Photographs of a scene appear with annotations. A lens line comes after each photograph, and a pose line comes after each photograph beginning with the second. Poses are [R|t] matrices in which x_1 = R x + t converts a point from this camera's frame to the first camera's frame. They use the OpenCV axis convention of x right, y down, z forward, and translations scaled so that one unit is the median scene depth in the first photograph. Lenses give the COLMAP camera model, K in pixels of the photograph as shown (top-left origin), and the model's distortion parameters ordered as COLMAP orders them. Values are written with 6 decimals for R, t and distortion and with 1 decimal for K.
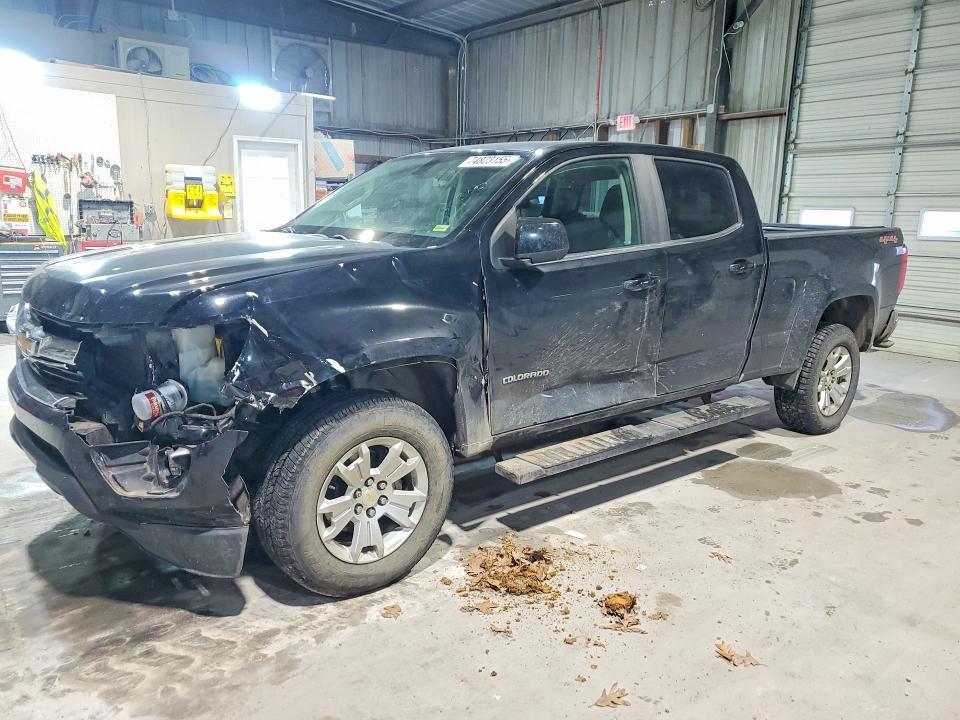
lens RADIAL K [[745.8, 0, 475.5], [0, 745.8, 367.7], [0, 0, 1]] dist [0.002185, 0.019434]
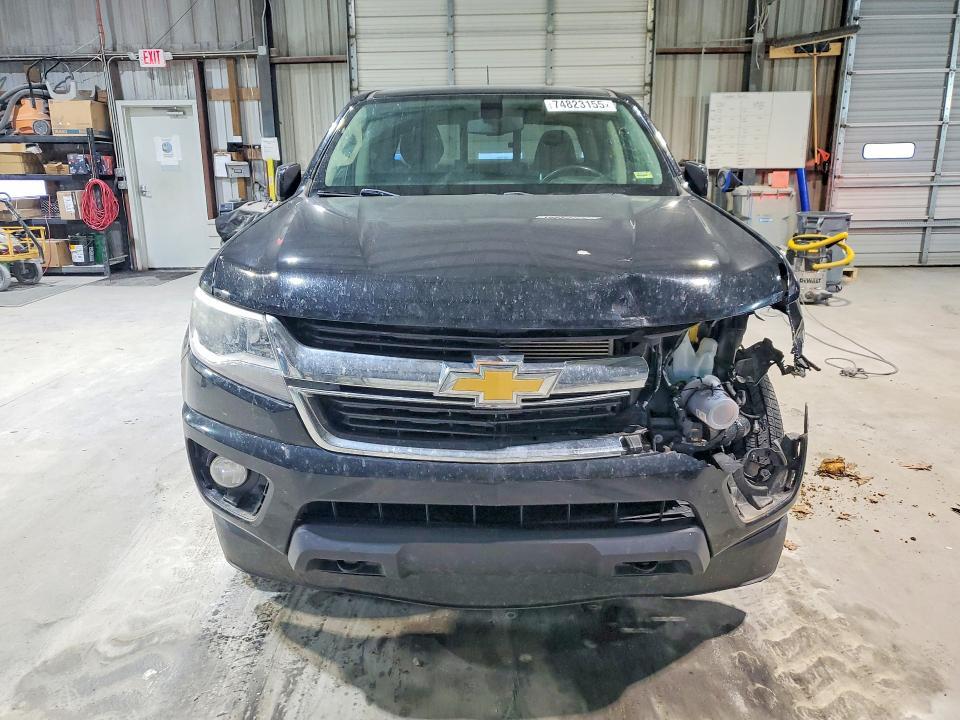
lens RADIAL K [[745.8, 0, 477.1], [0, 745.8, 352.2], [0, 0, 1]] dist [0.002185, 0.019434]
pose [[0.651591, -0.219259, 0.726192, -0.321447], [0.182873, 0.974485, 0.130139, -0.044516], [-0.736198, 0.048004, 0.675062, 0.175442]]
